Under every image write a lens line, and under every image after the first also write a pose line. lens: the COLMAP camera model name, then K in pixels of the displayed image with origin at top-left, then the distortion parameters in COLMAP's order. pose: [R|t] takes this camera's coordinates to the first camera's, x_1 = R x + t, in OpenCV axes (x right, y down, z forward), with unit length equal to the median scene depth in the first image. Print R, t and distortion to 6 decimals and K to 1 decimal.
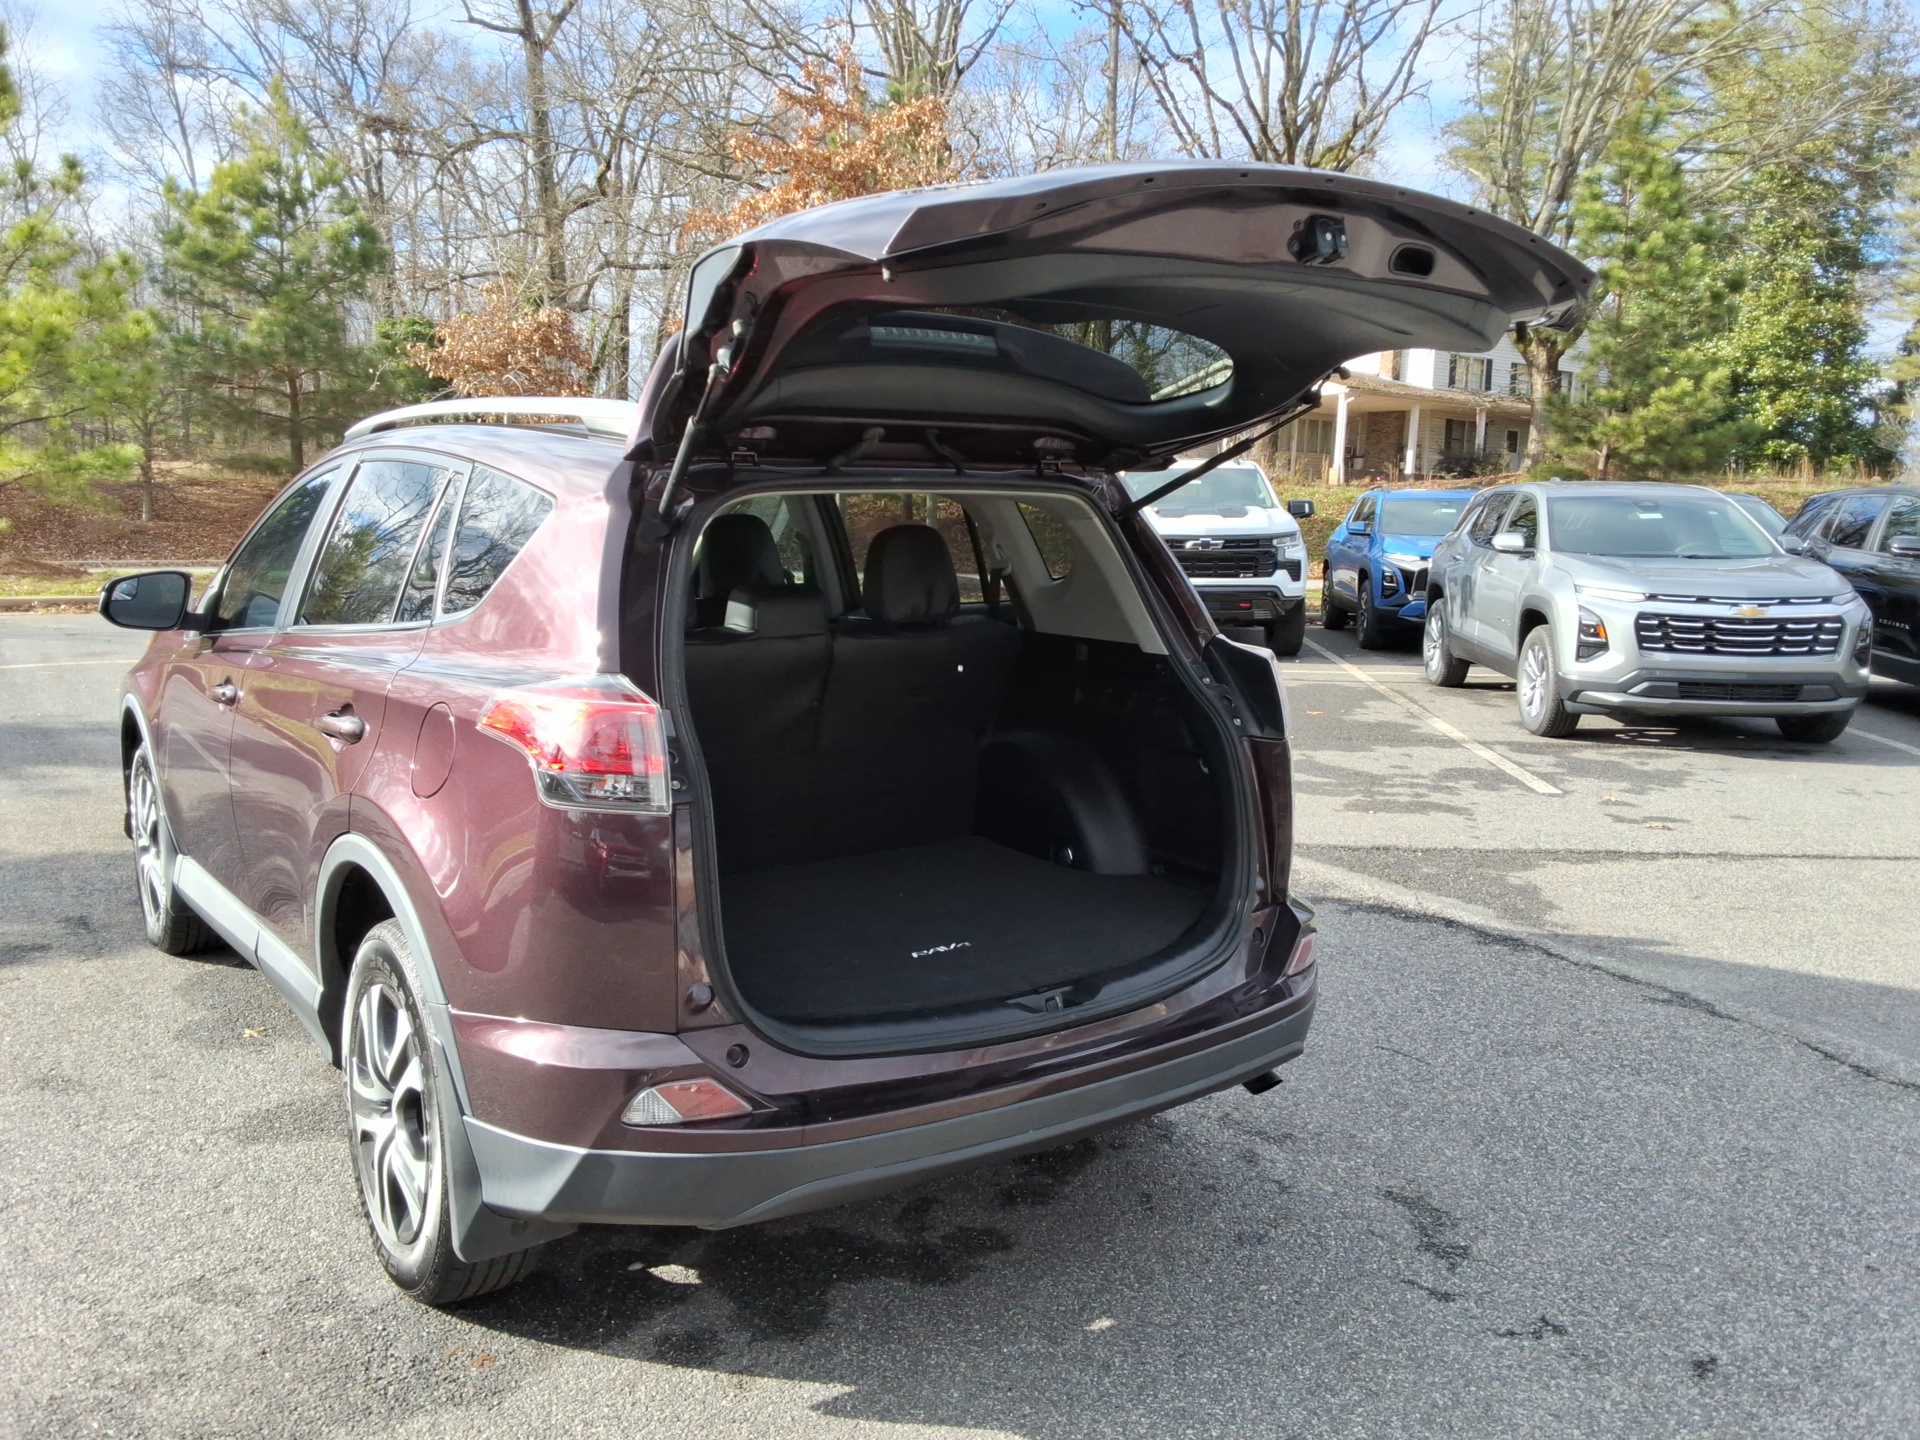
lens RADIAL K [[1522.6, 0, 966.5], [0, 1522.6, 710.7], [0, 0, 1]] dist [0.112595, -0.169376]
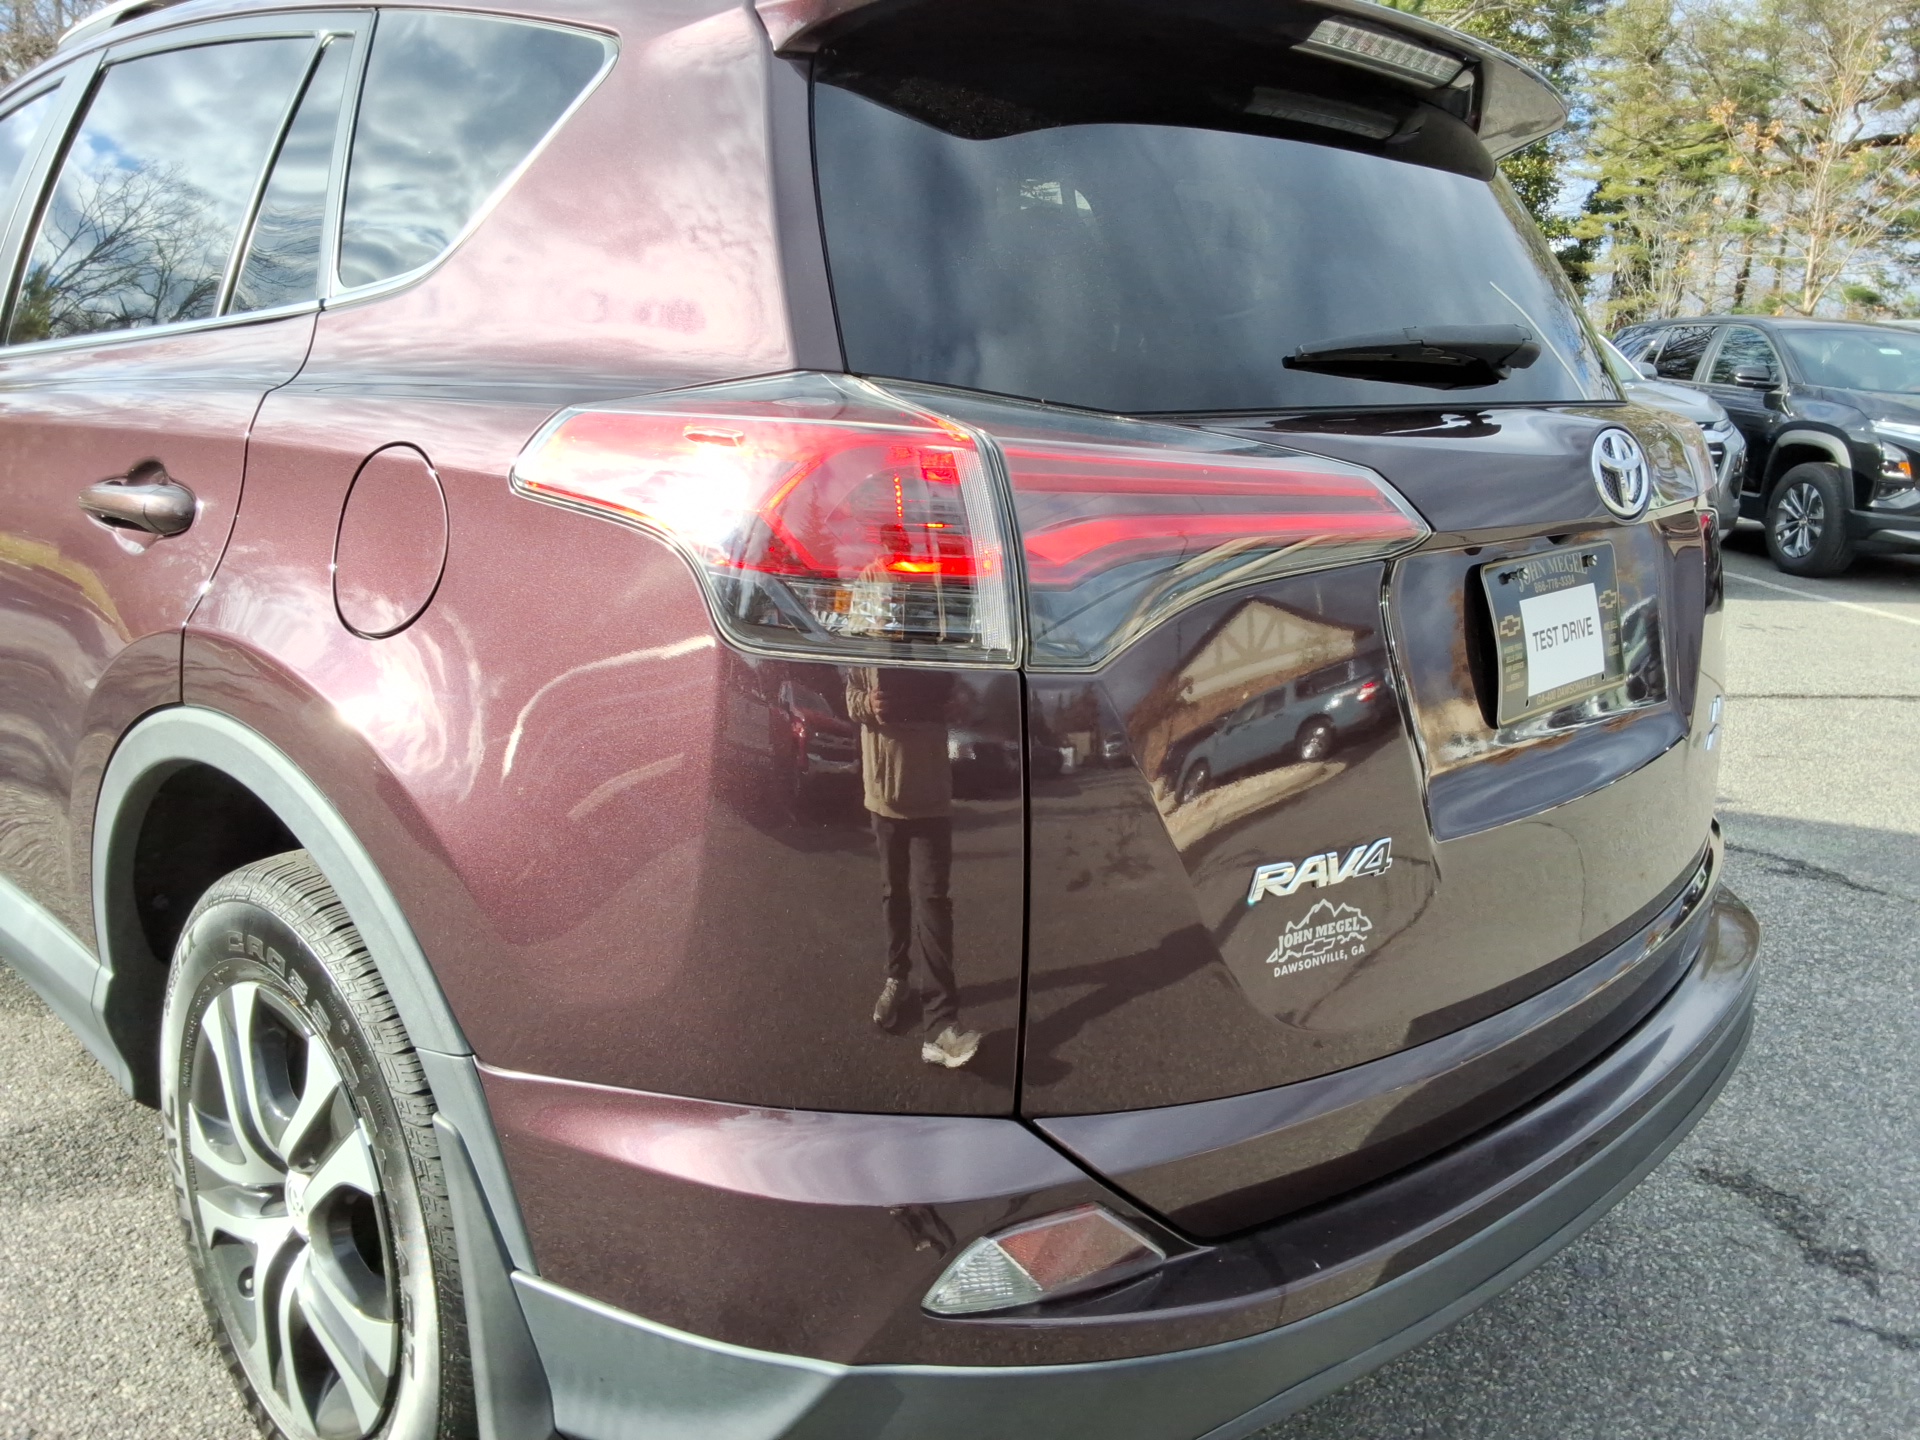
lens RADIAL K [[1547.8, 0, 971.8], [0, 1547.8, 688.0], [0, 0, 1]] dist [0.095776, -0.151099]
pose [[0.981263, -0.013385, 0.192208, -0.021277], [-0.002818, 0.996480, 0.083782, 0.003010], [-0.192653, -0.082754, 0.977771, 0.039876]]
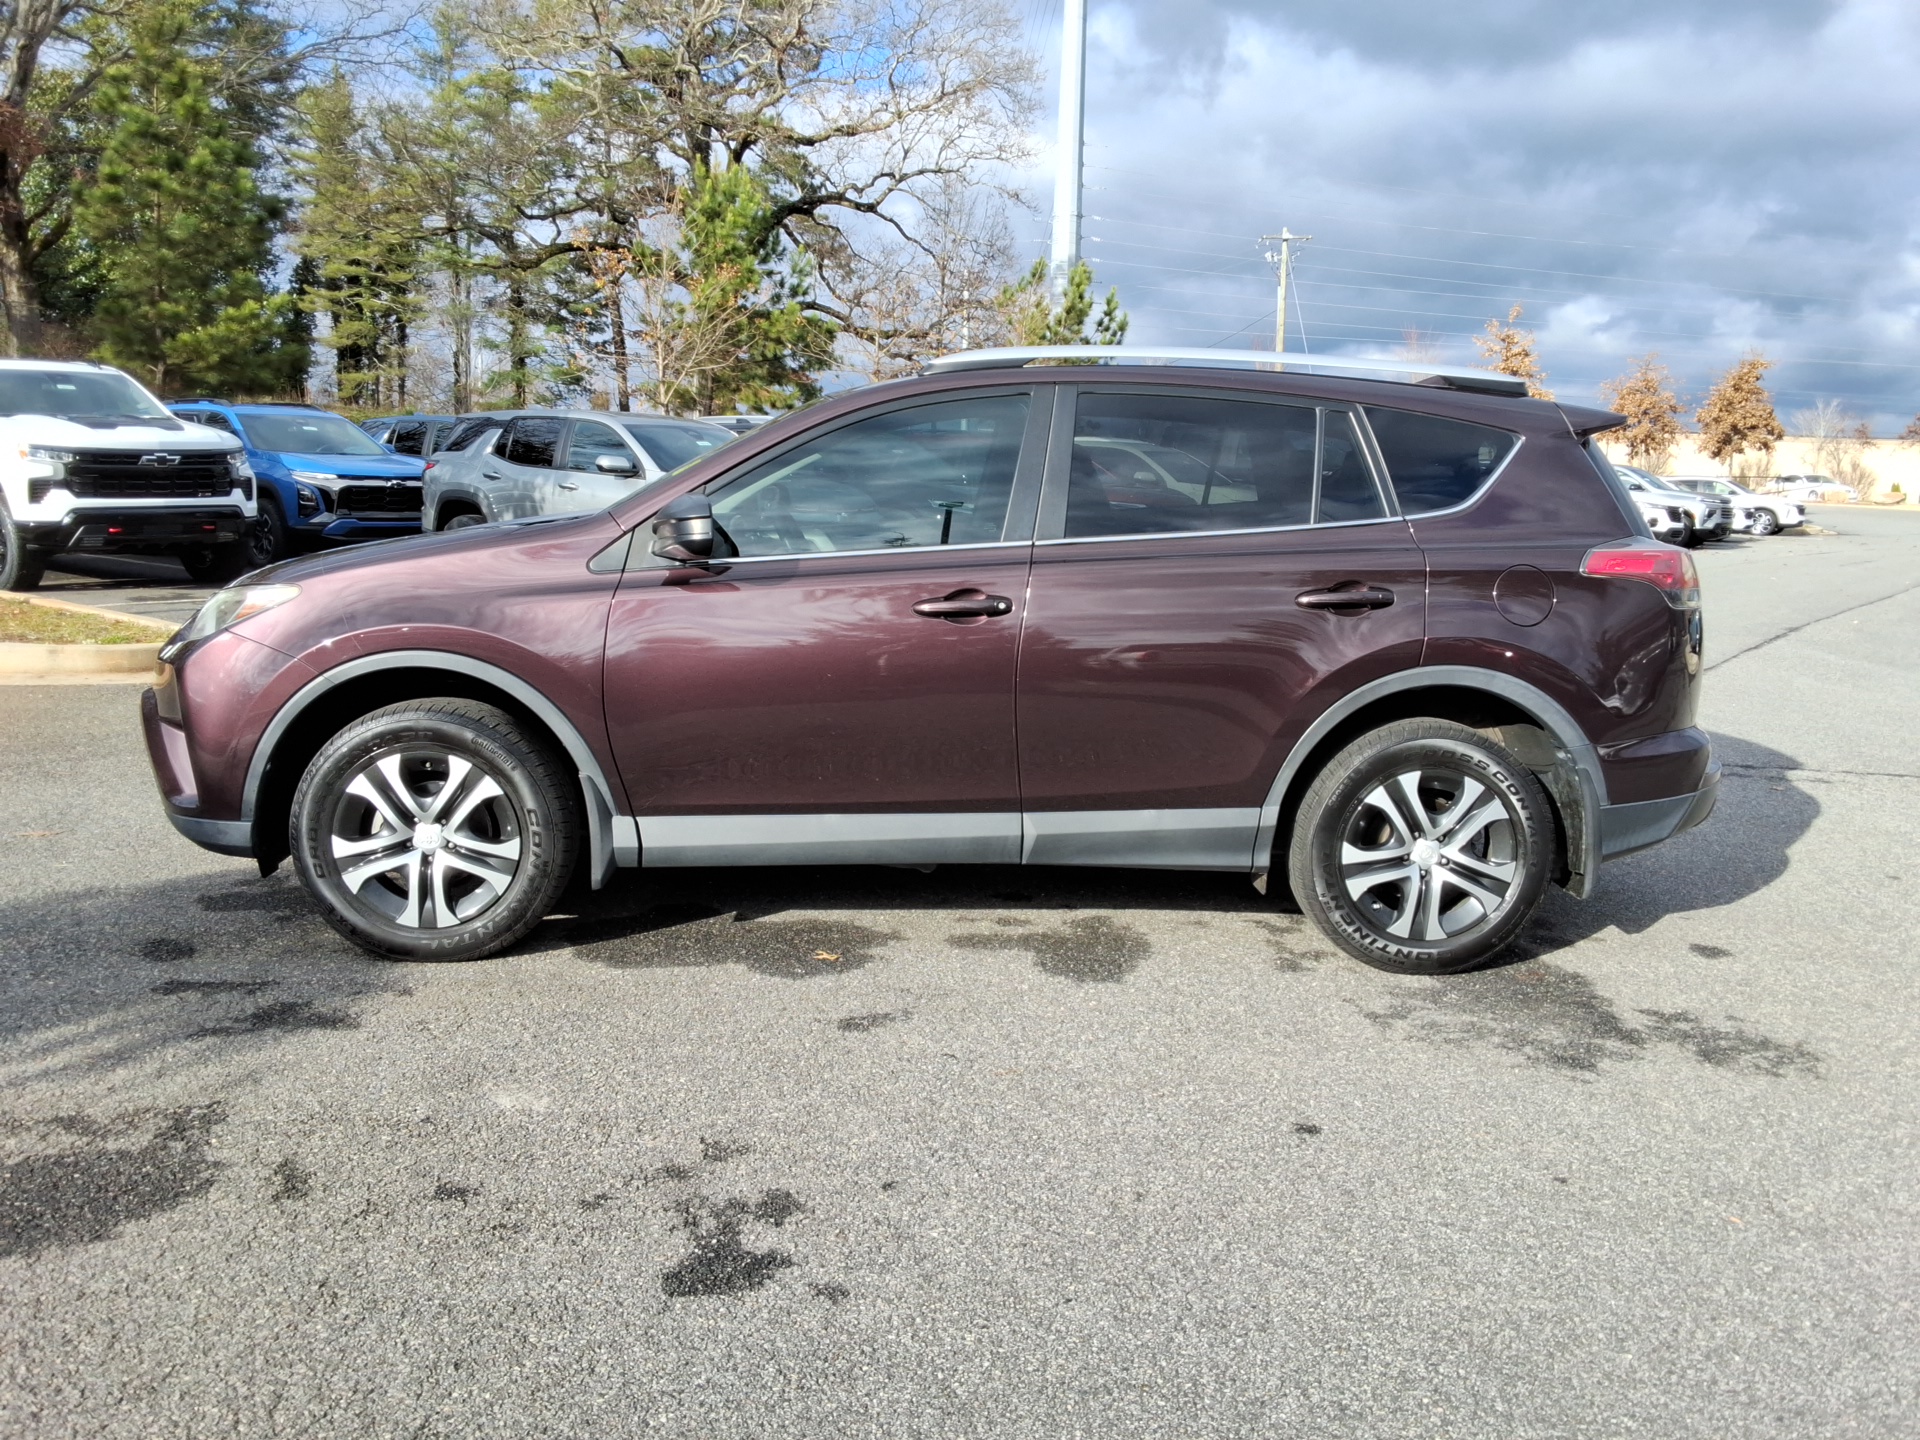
lens RADIAL K [[1532.8, 0, 970.4], [0, 1532.8, 697.4], [0, 0, 1]] dist [0.136654, -0.220369]
pose [[0.541913, -0.124020, 0.831234, -0.164258], [0.090632, 0.991908, 0.088906, -0.004800], [-0.835534, 0.027157, 0.548768, 0.051741]]
